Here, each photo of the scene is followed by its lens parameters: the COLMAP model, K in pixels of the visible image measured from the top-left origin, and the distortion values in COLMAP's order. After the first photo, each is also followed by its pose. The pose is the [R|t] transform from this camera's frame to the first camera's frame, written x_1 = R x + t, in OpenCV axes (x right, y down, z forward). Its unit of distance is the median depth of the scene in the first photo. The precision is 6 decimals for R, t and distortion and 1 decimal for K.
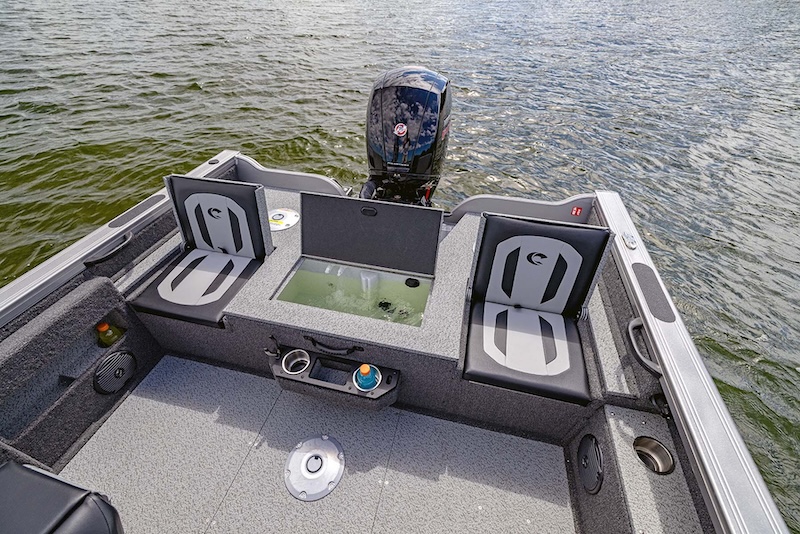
lens RADIAL K [[338.0, 0, 400.0], [0, 338.0, 267.0], [0, 0, 1]] dist [0.000150, 0.000002]
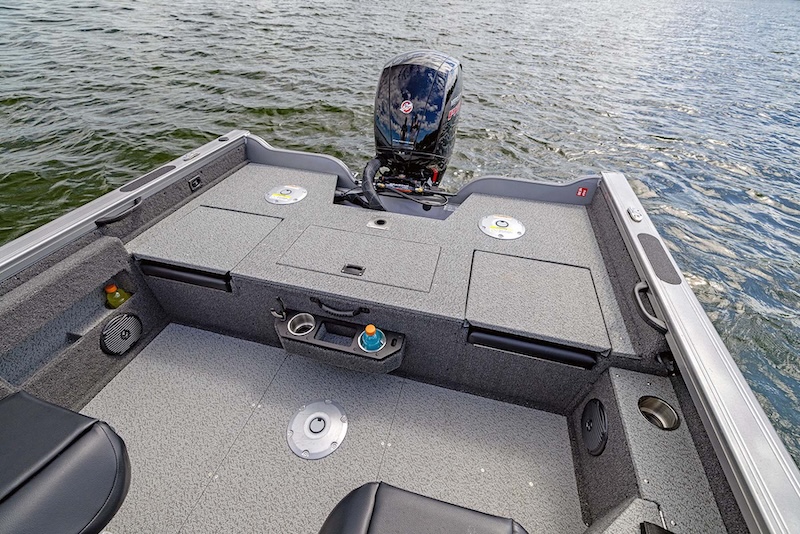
lens RADIAL K [[338.0, 0, 400.0], [0, 338.0, 267.0], [0, 0, 1]] dist [0.000150, 0.000002]
pose [[0.999737, 0.022465, -0.004589, -0.014662], [-0.022541, 0.999599, -0.017111, 0.125401], [0.004202, 0.017210, 0.999843, -0.007212]]
